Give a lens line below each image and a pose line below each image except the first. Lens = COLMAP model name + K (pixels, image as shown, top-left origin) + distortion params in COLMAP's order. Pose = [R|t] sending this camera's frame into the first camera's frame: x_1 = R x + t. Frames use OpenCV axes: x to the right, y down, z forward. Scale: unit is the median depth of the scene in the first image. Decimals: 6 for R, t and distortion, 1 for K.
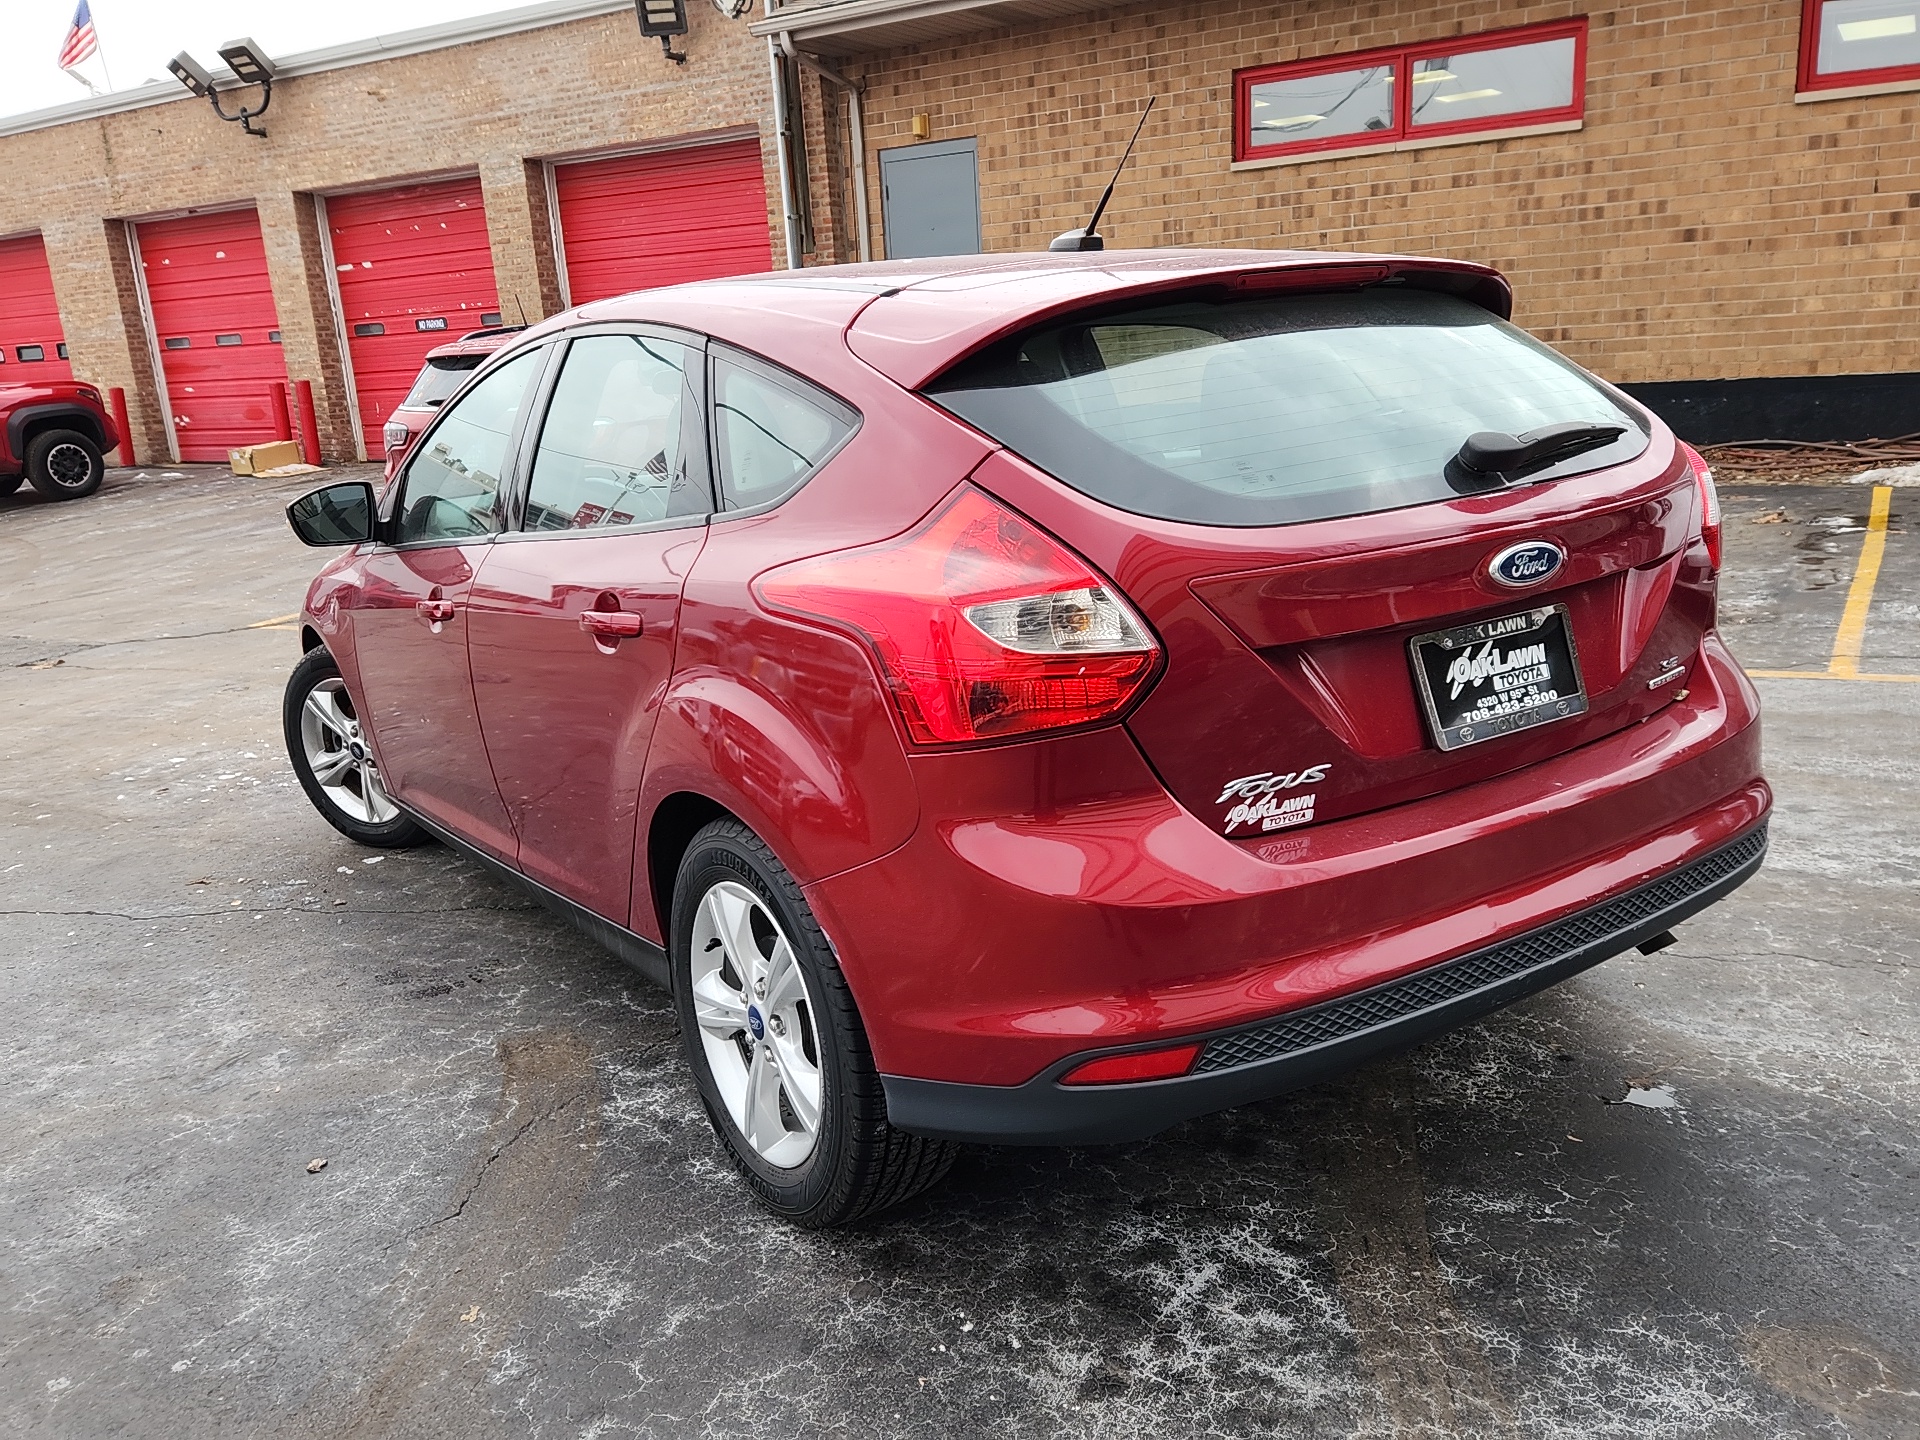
lens RADIAL K [[1512.5, 0, 969.7], [0, 1512.5, 743.6], [0, 0, 1]] dist [0.080395, -0.074176]
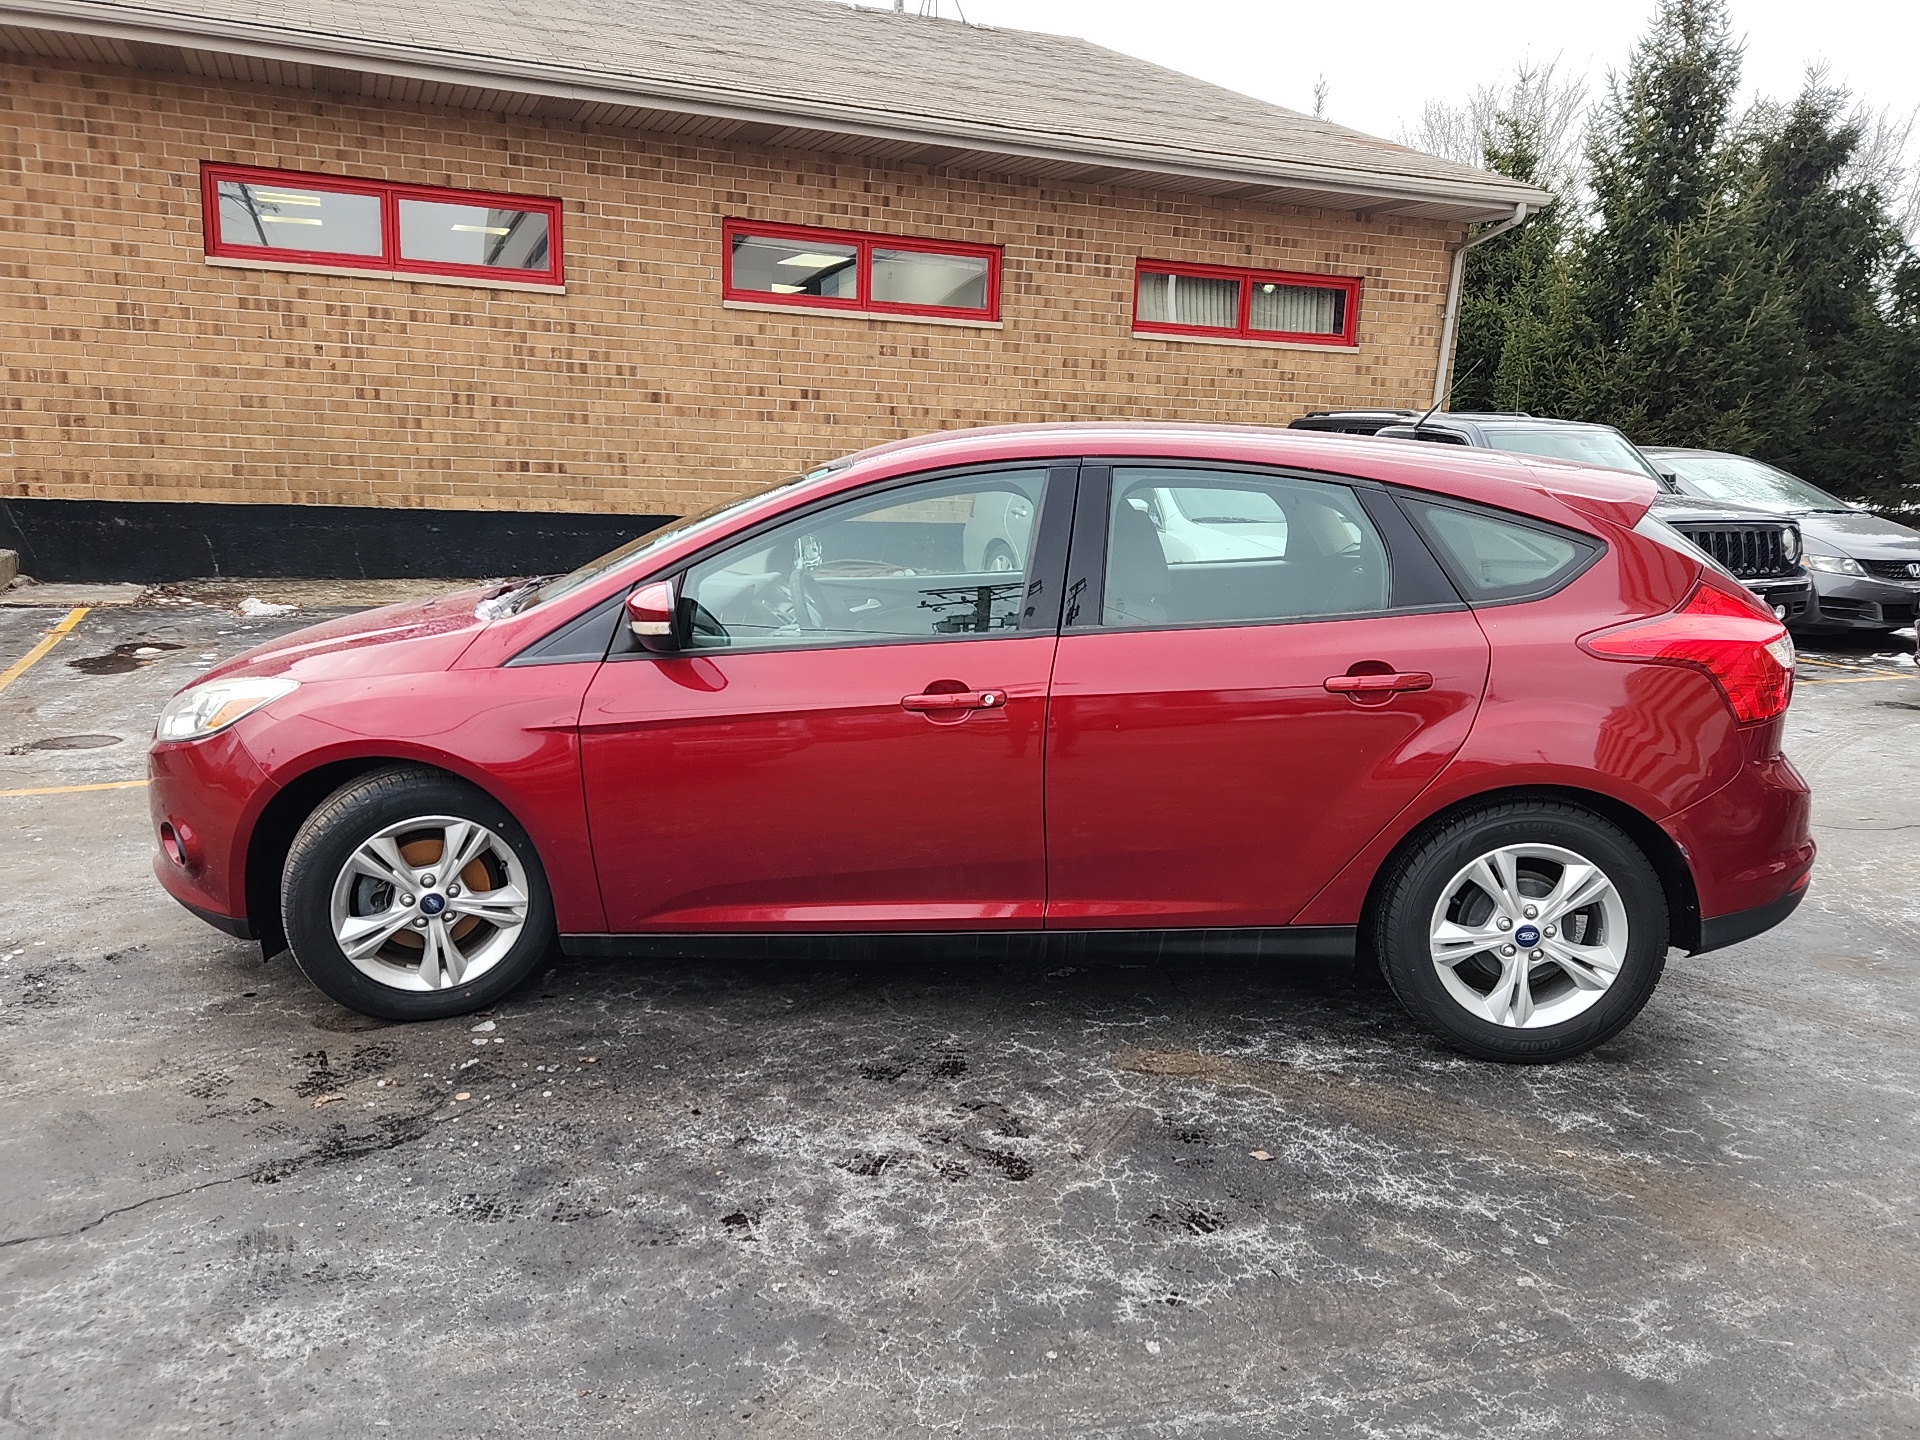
lens RADIAL K [[1512.5, 0, 969.7], [0, 1512.5, 743.6], [0, 0, 1]] dist [0.080395, -0.074176]
pose [[0.597439, -0.072462, 0.798634, -0.364474], [0.132752, 0.991105, -0.009383, -0.014394], [-0.790850, 0.111626, 0.601744, 0.108273]]
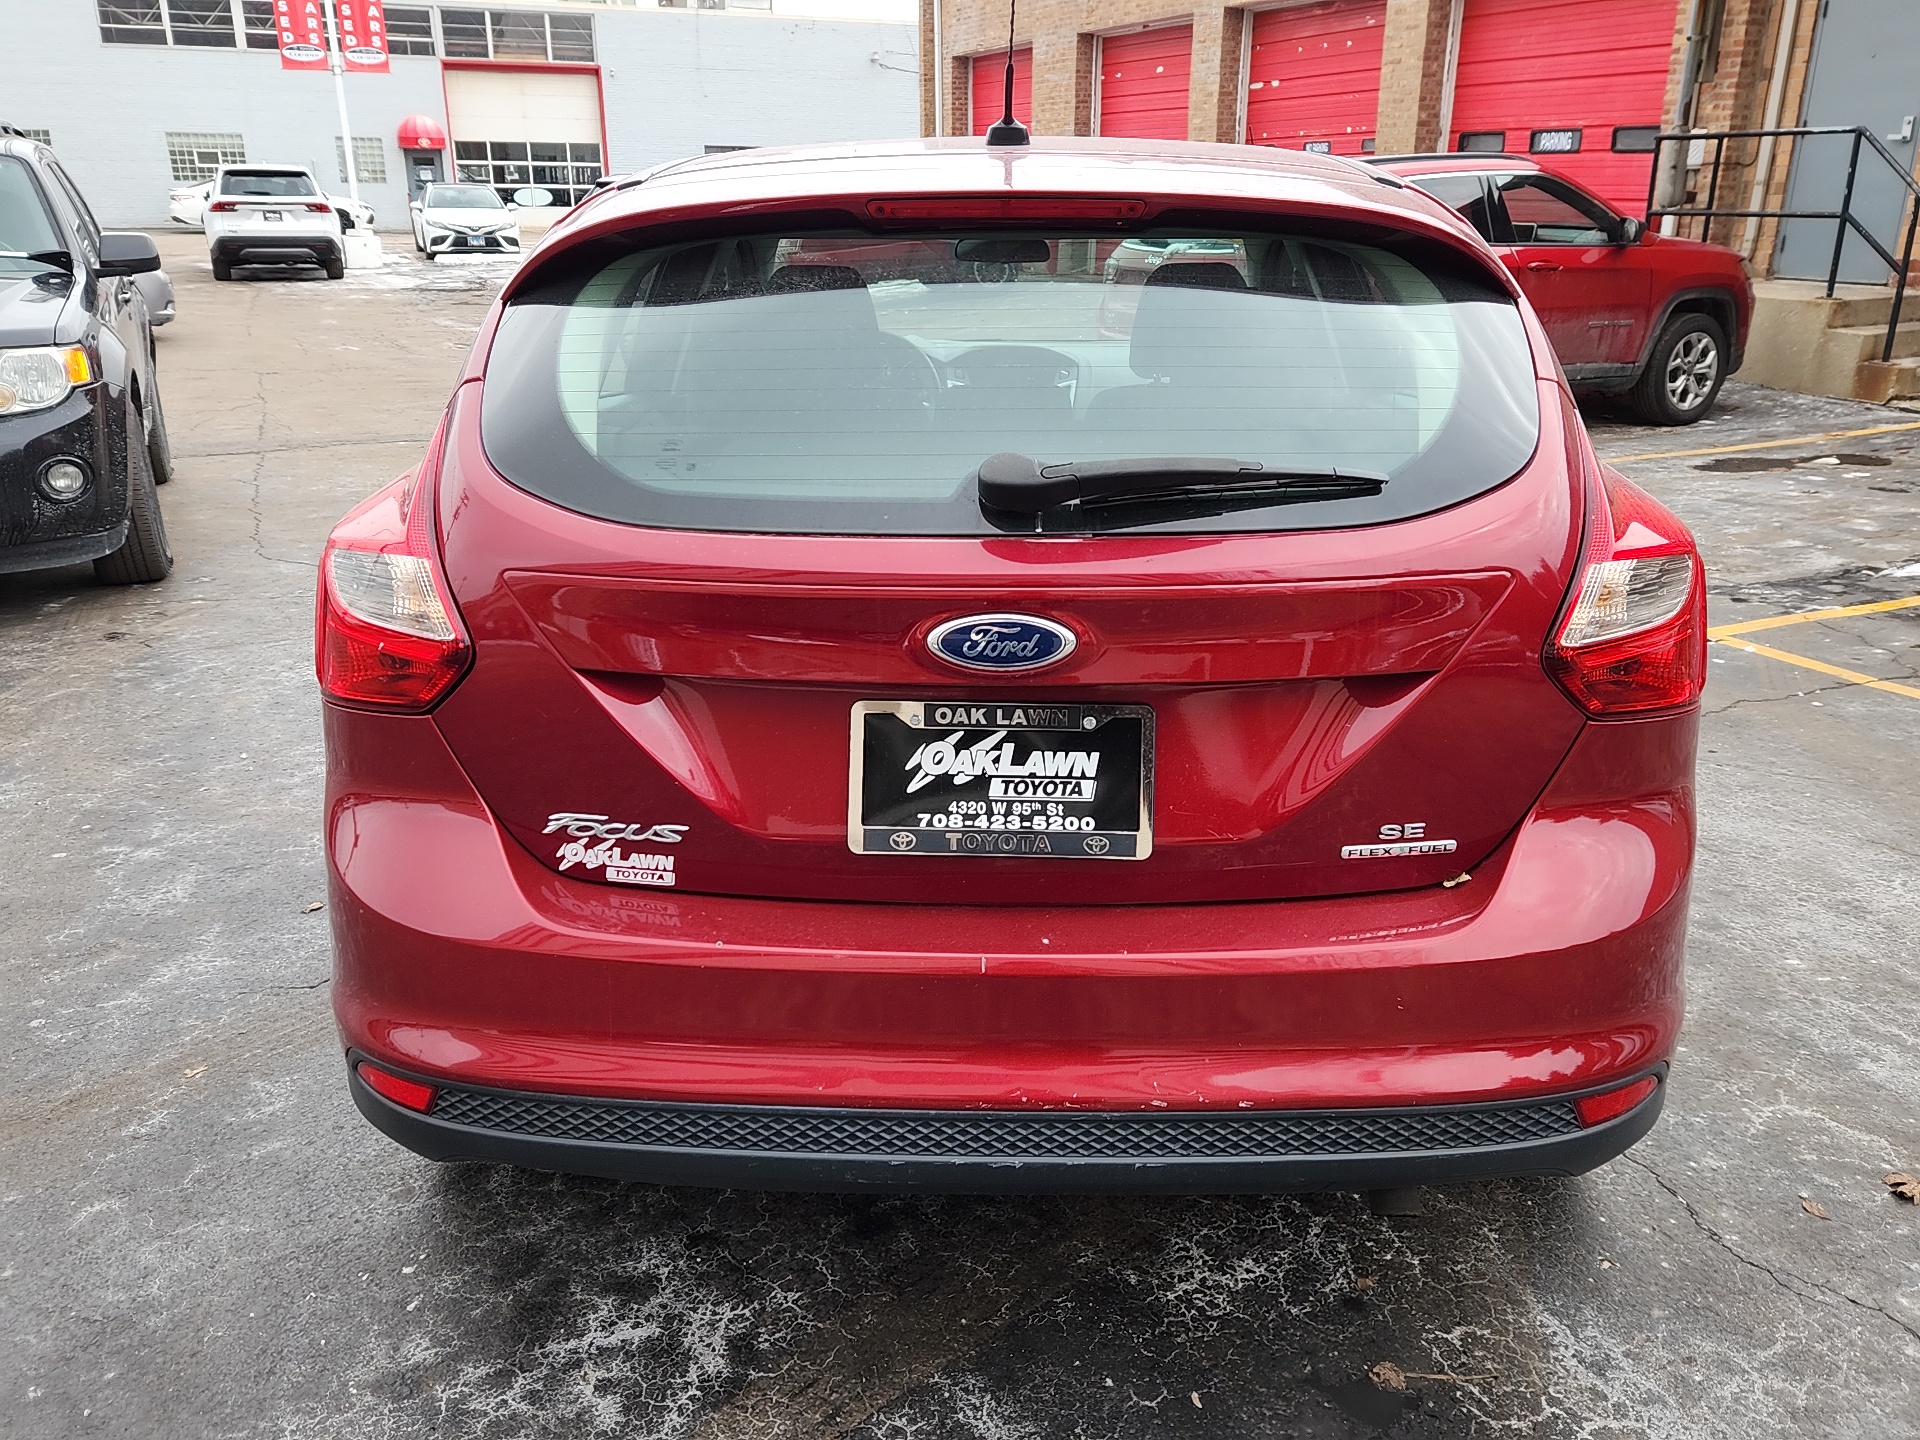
lens RADIAL K [[1529.8, 0, 972.7], [0, 1529.8, 725.0], [0, 0, 1]] dist [0.058843, -0.041344]
pose [[0.816550, 0.252343, -0.519201, 0.132675], [-0.202996, 0.967473, 0.150960, -0.033328], [0.540406, -0.017871, 0.841215, 0.066743]]
